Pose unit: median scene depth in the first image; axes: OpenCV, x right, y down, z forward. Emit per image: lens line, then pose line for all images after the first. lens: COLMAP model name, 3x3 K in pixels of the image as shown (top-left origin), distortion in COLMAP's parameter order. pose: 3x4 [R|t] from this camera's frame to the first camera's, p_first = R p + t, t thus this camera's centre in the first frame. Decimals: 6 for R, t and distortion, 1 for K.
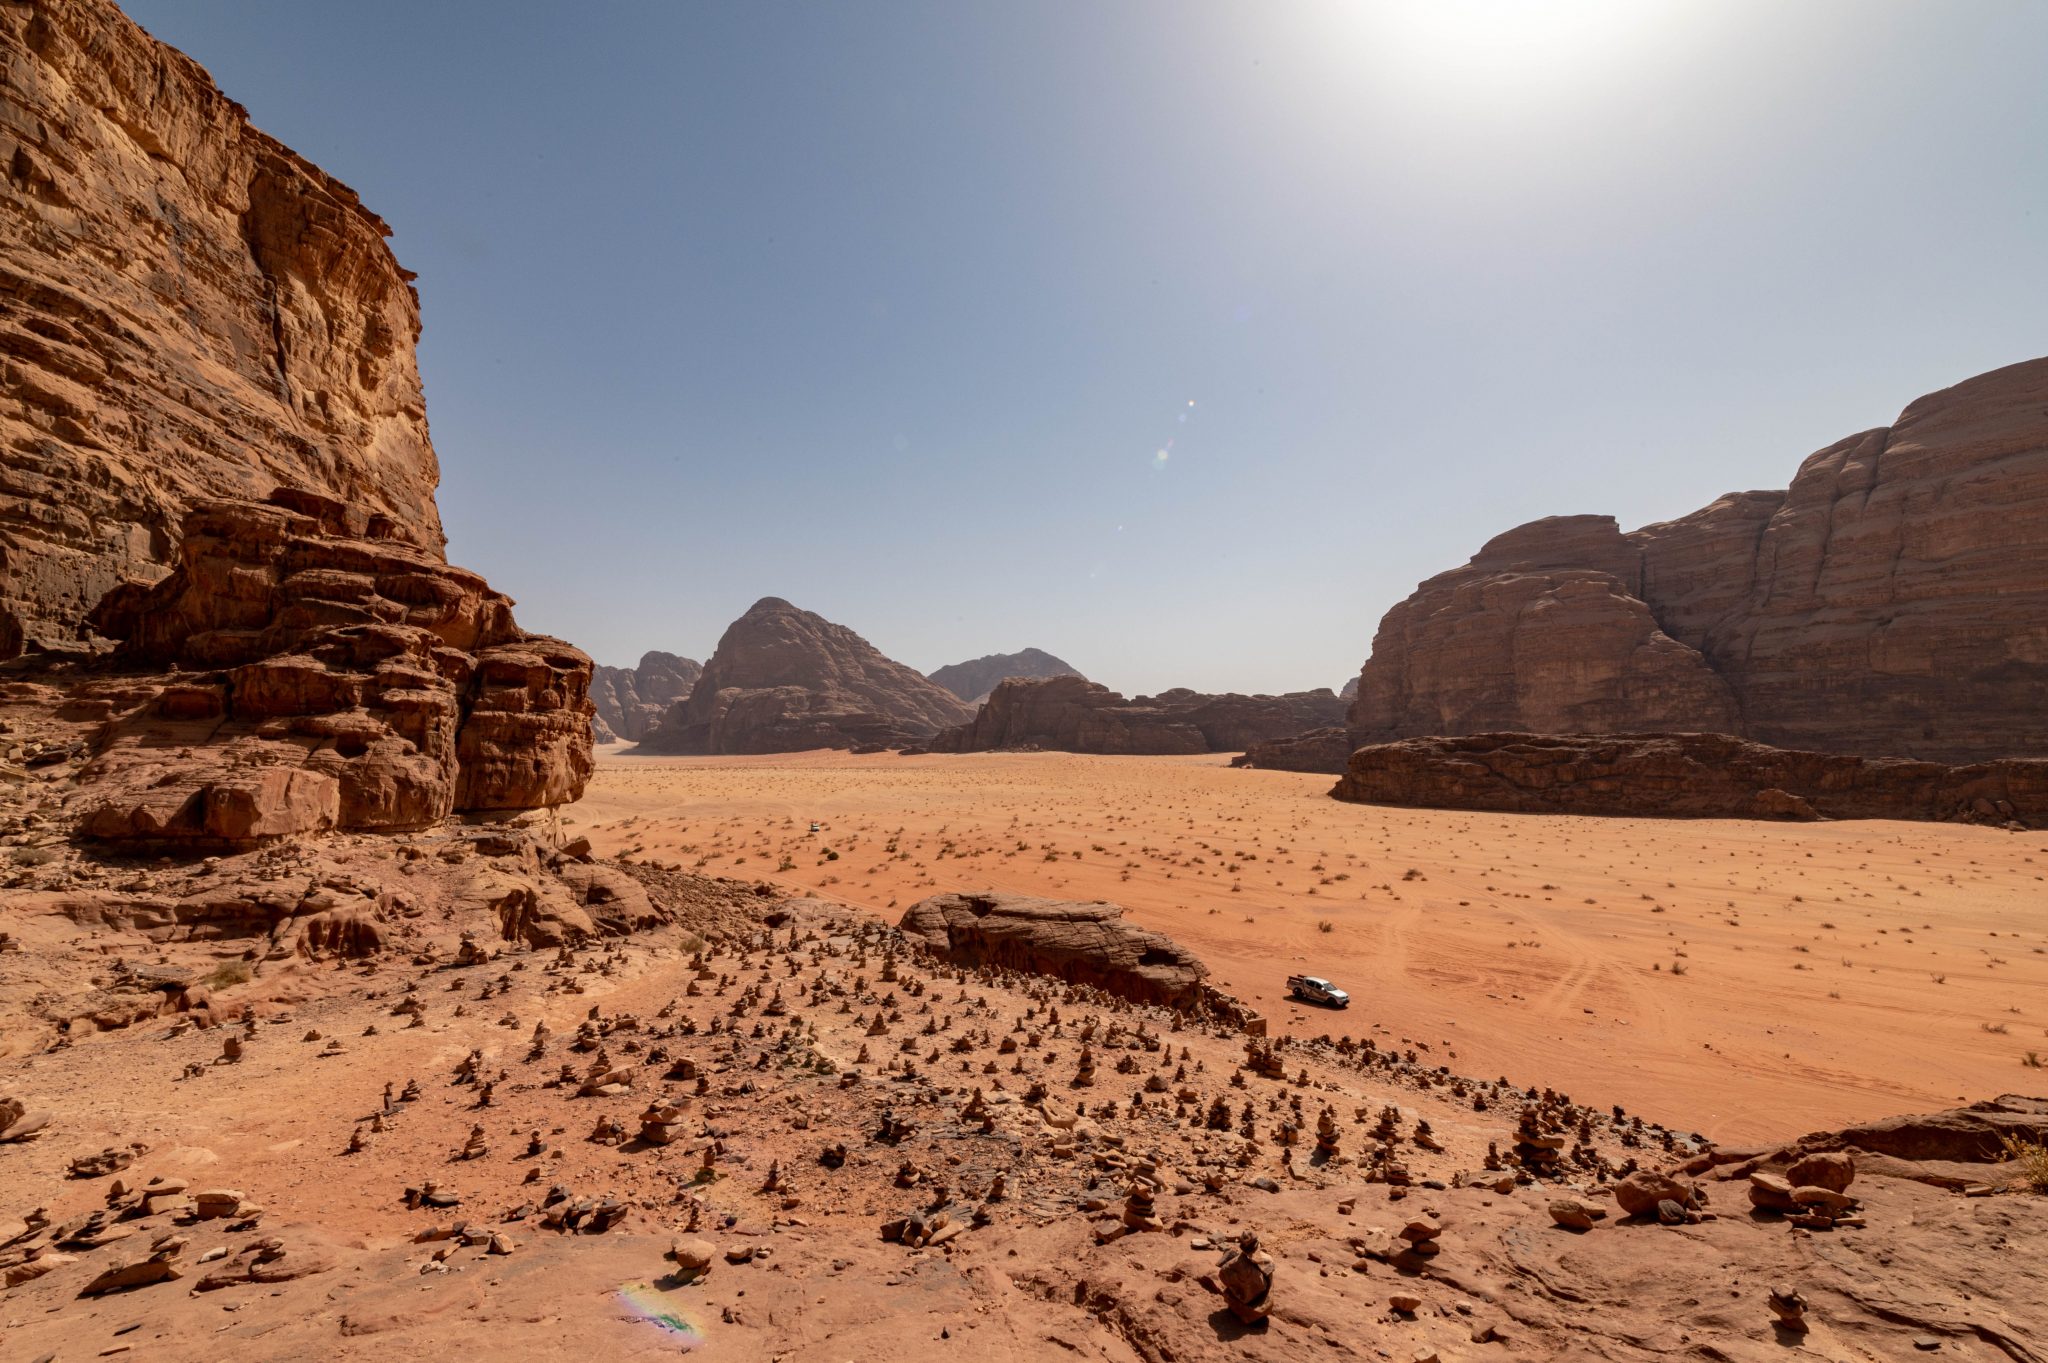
lens RADIAL K [[820.2, 0, 1029.2], [0, 820.2, 689.4], [0, 0, 1]] dist [-0.017908, -0.000483]
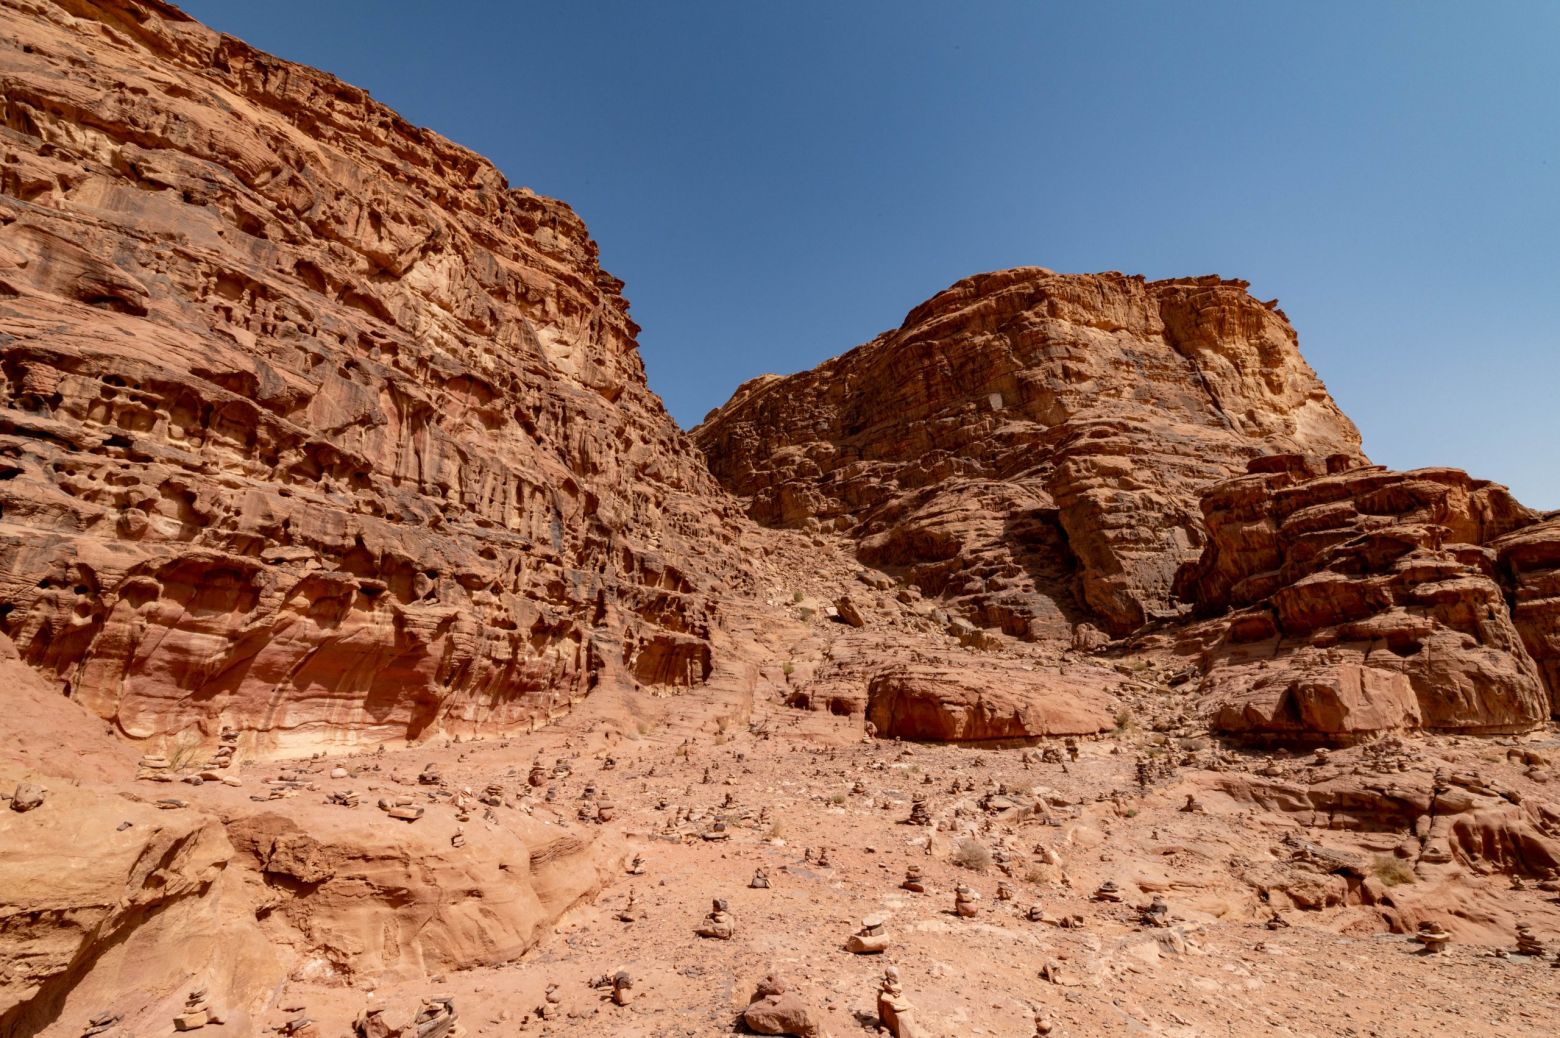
lens RADIAL K [[624.7, 0, 784.0], [0, 624.7, 525.1], [0, 0, 1]] dist [-0.017908, -0.000483]
pose [[0.130491, -0.314866, -0.940123, -0.184848], [0.128019, 0.945644, -0.298946, 0.060389], [0.983150, -0.081344, 0.163707, 0.140210]]
